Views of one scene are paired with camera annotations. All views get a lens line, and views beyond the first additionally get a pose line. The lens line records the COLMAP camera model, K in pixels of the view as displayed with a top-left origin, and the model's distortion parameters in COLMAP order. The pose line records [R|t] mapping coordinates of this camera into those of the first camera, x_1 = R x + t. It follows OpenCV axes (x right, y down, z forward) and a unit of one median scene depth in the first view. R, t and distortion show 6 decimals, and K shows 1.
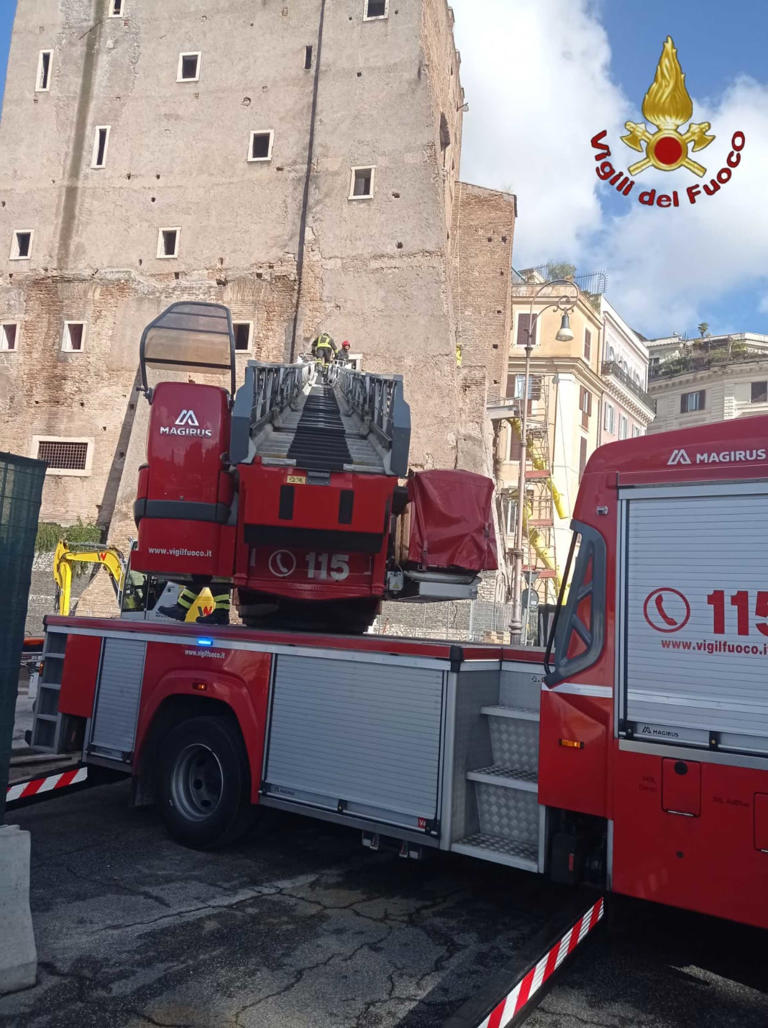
lens RADIAL K [[806.4, 0, 387.6], [0, 806.4, 518.5], [0, 0, 1]] dist [0.005042, -0.014006]
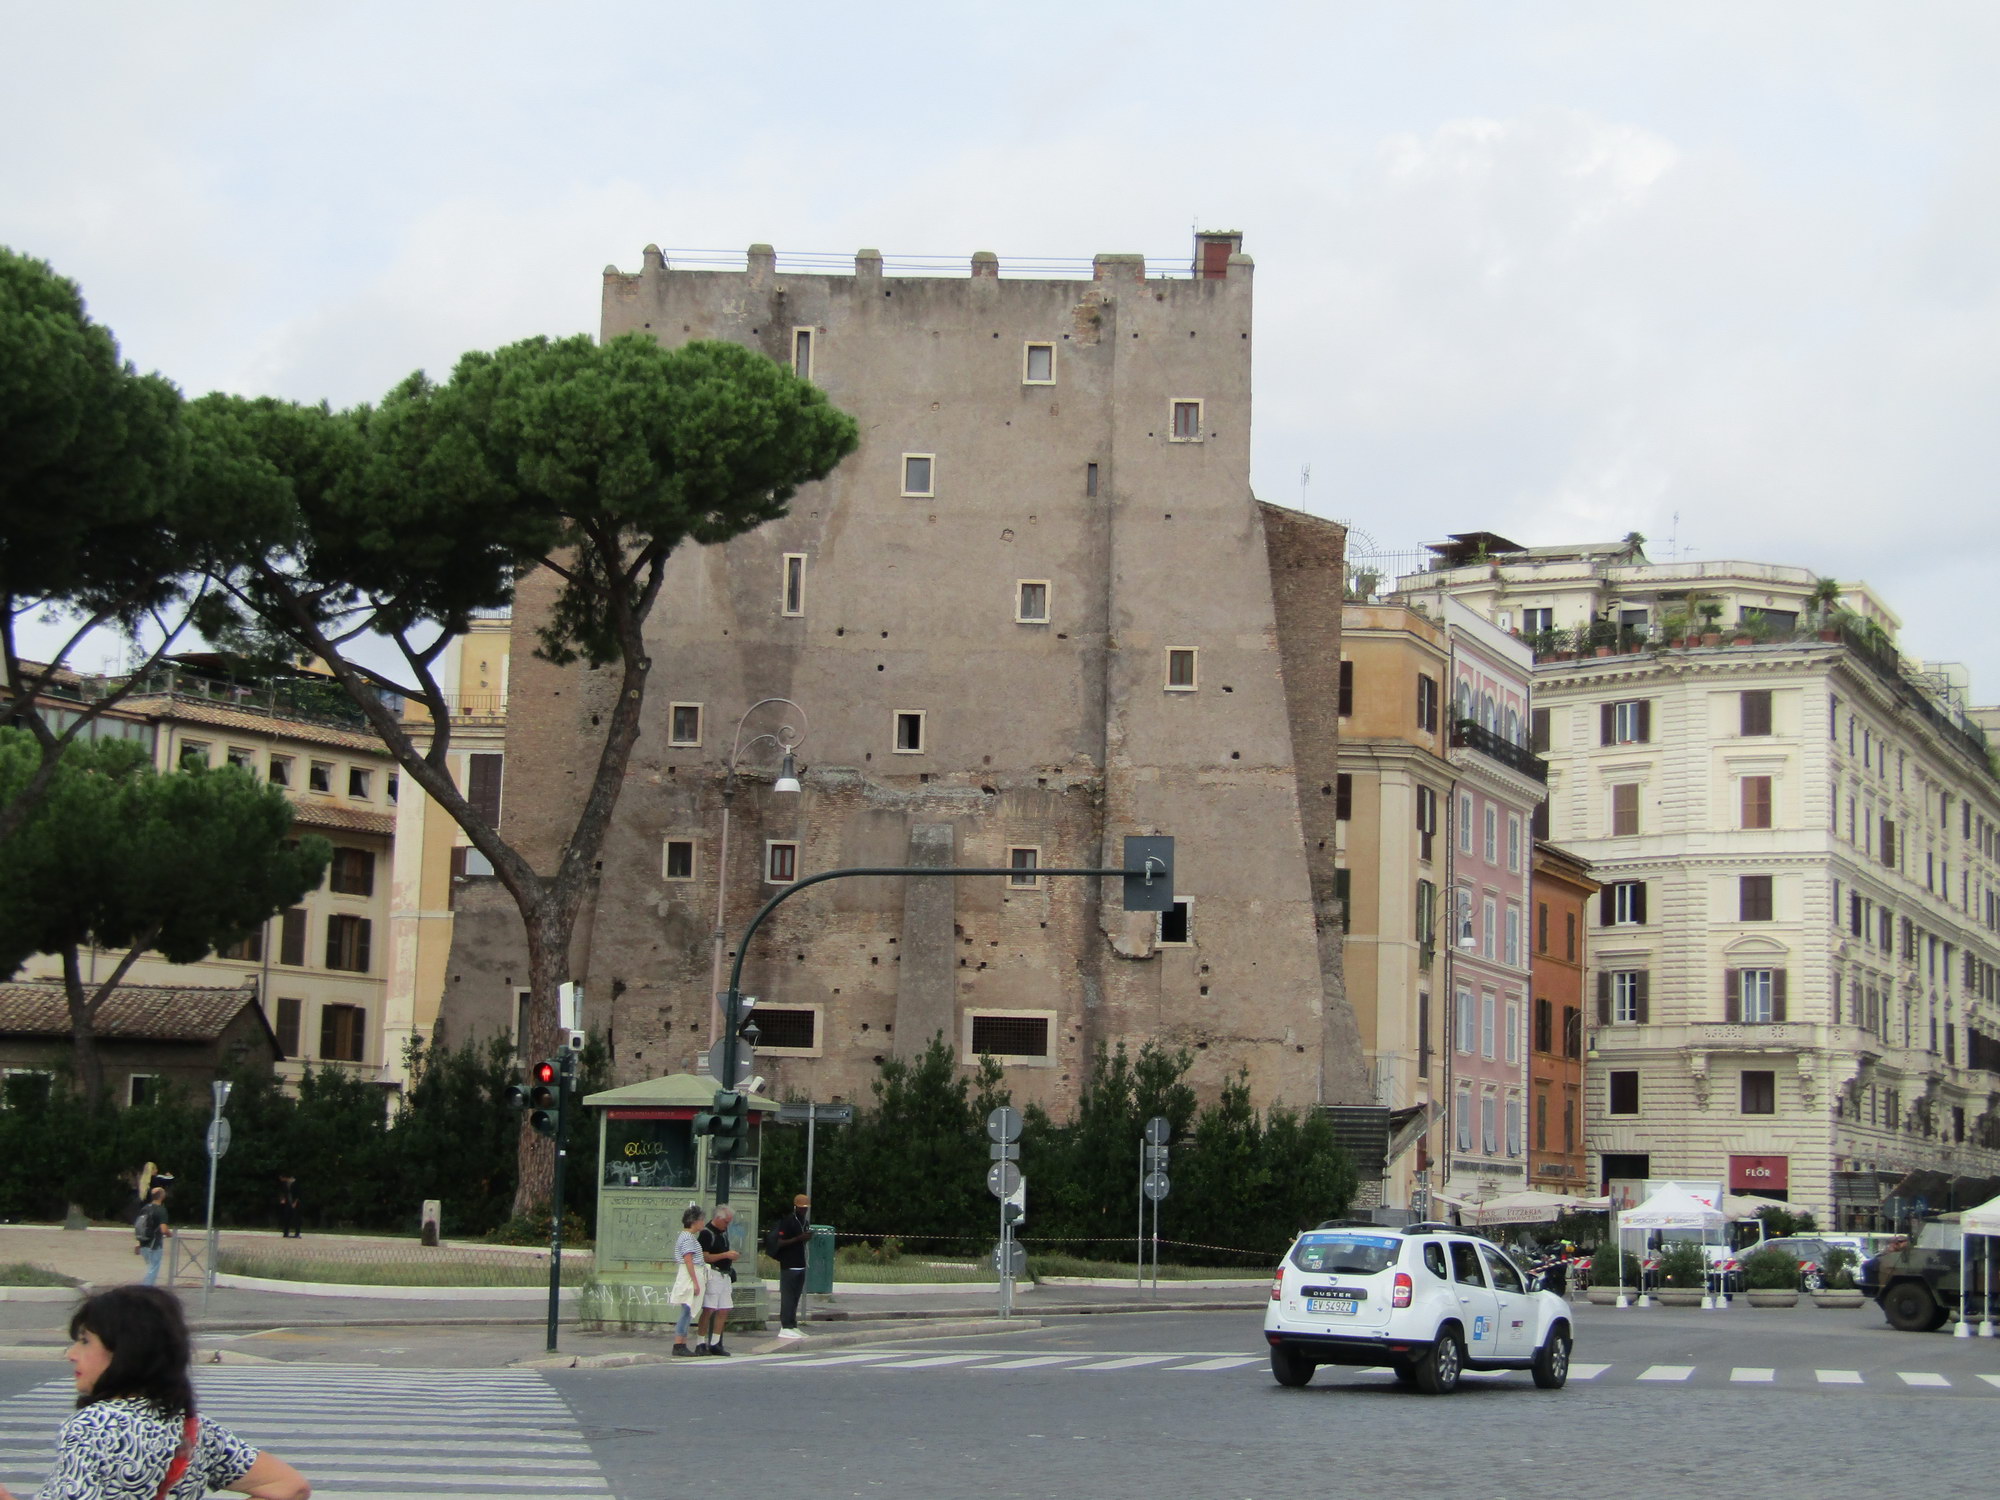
lens RADIAL K [[3380.0, 0, 997.6], [0, 3380.0, 749.0], [0, 0, 1]] dist [-0.014854, 0.000000]
pose [[0.987104, -0.023107, 0.158404, -0.685766], [0.024566, 0.999672, -0.007261, -0.304678], [-0.158184, 0.011058, 0.987348, -2.063682]]
